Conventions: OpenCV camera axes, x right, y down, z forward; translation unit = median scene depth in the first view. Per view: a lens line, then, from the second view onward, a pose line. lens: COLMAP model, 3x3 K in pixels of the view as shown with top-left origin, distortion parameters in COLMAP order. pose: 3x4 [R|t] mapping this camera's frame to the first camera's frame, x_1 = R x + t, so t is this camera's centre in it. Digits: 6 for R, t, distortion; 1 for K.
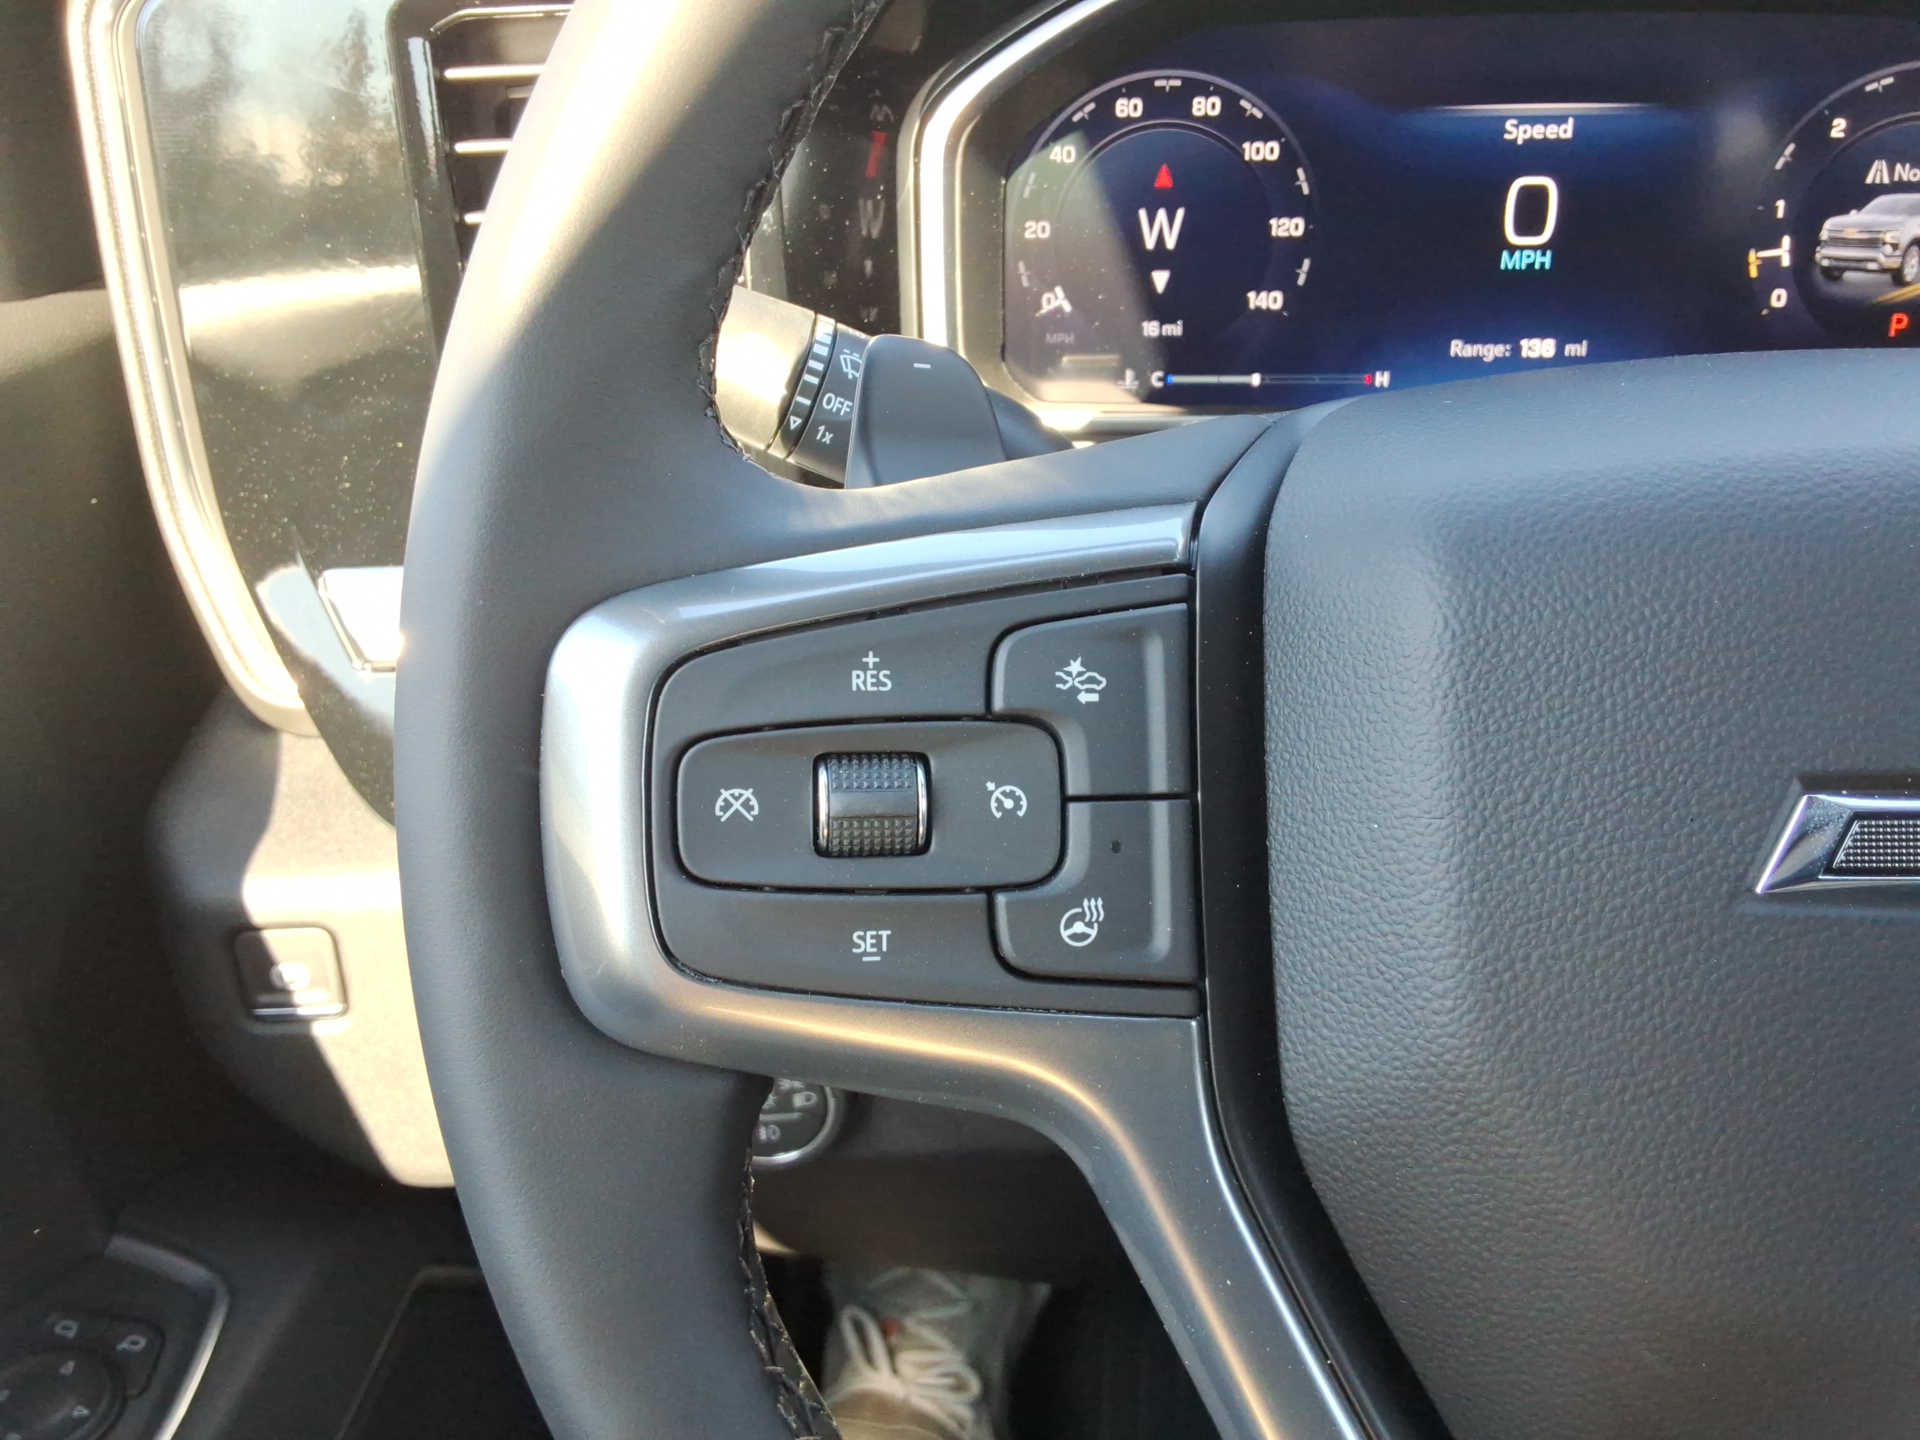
lens RADIAL K [[1562.6, 0, 976.2], [0, 1562.6, 708.3], [0, 0, 1]] dist [0.110929, -0.198951]
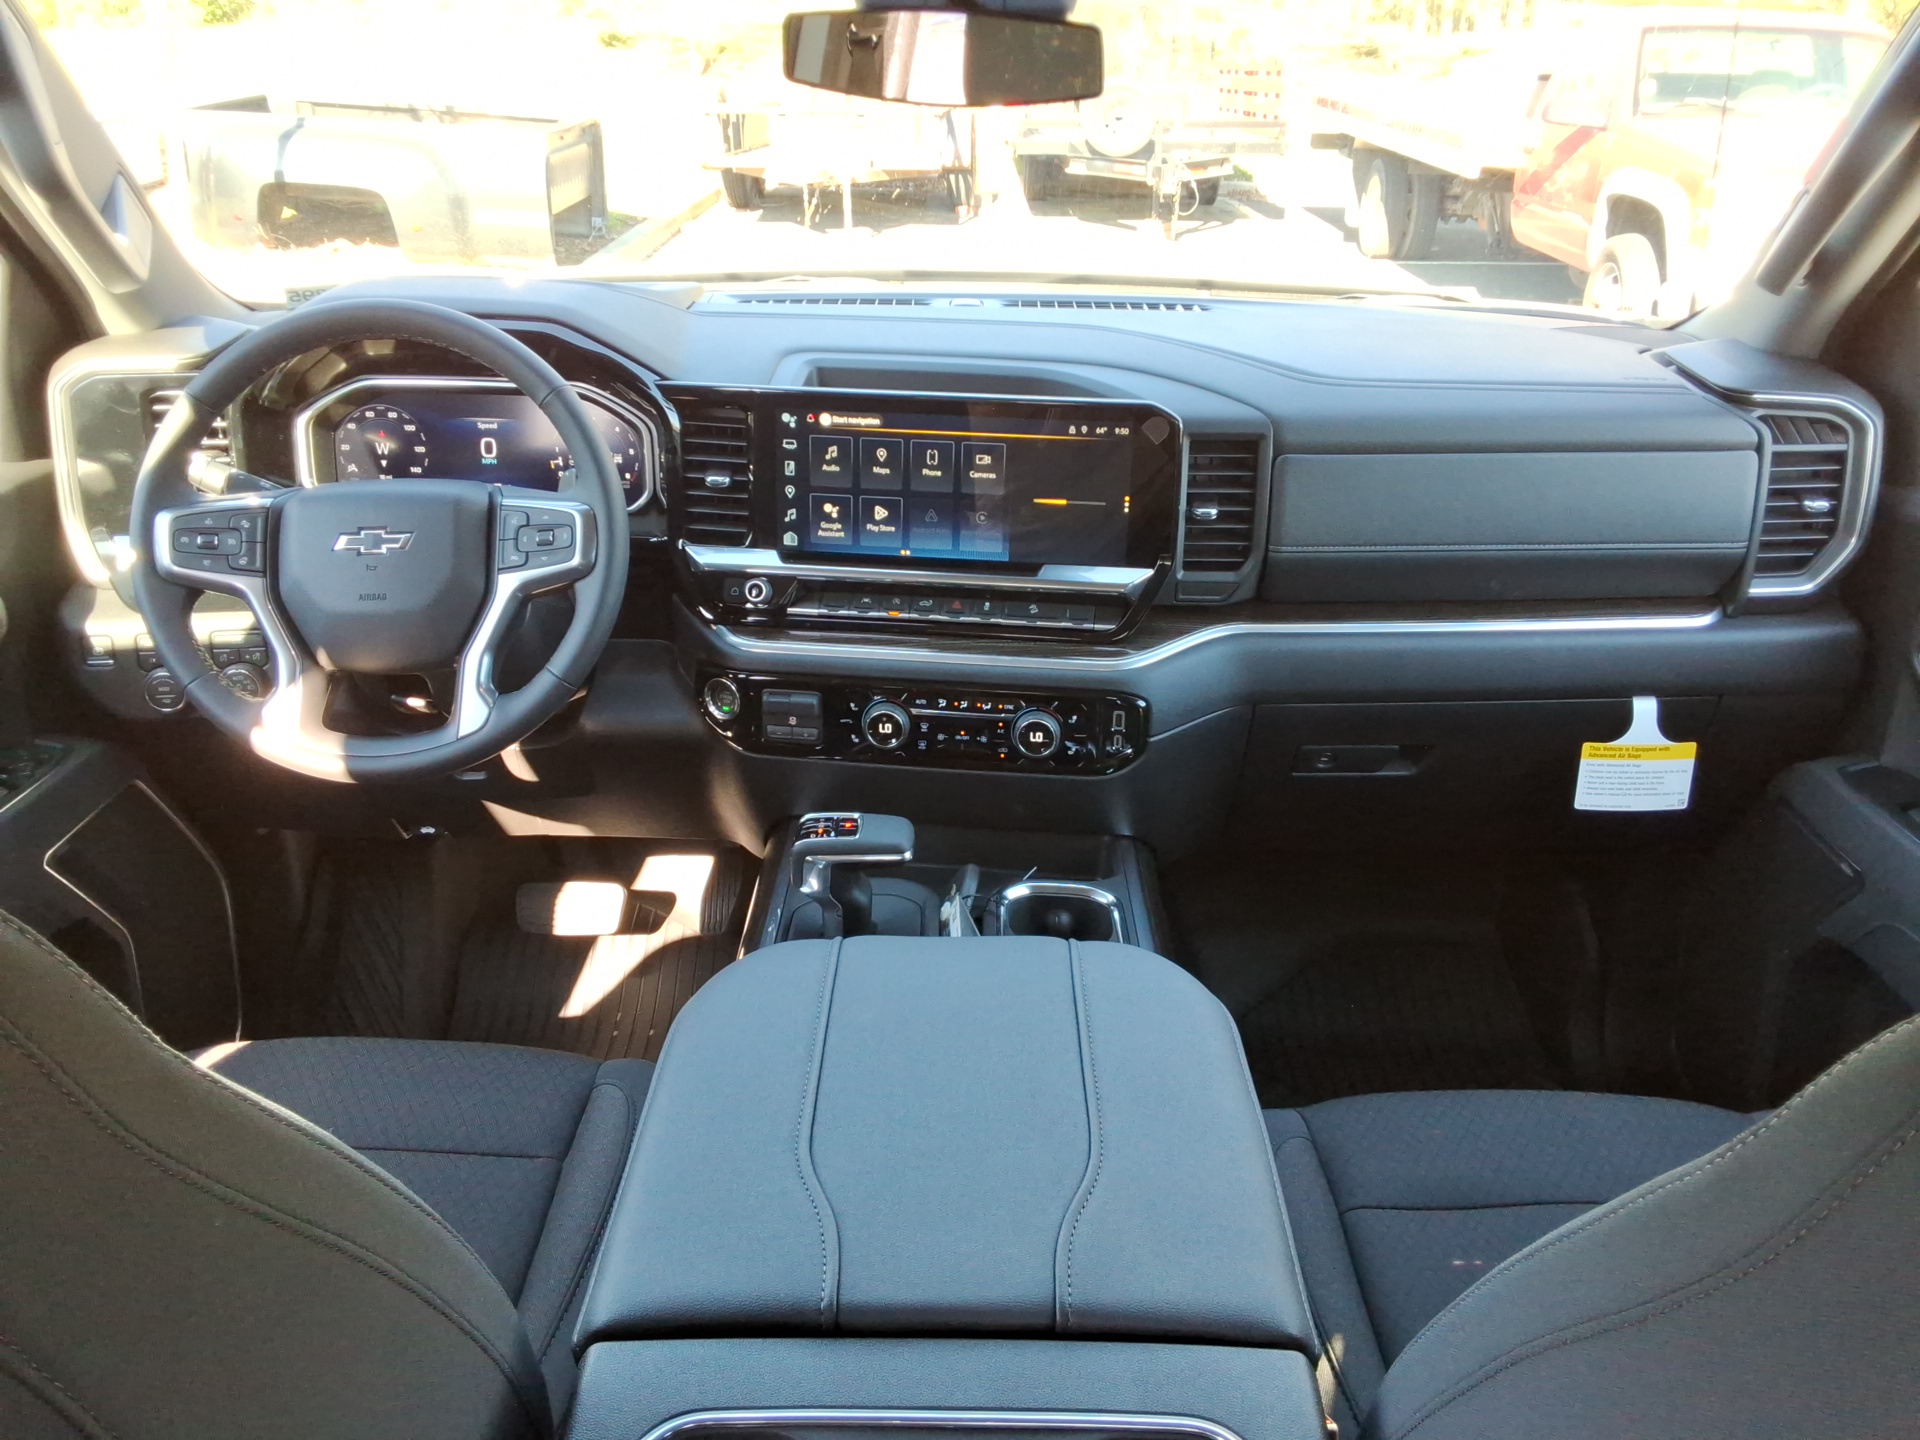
lens RADIAL K [[1535.6, 0, 983.0], [0, 1535.6, 708.4], [0, 0, 1]] dist [0.138897, -0.231340]
pose [[0.990949, 0.001450, 0.134233, 0.993325], [0.013040, 0.994173, -0.107004, 0.658531], [-0.133606, 0.107786, 0.985156, -2.538022]]
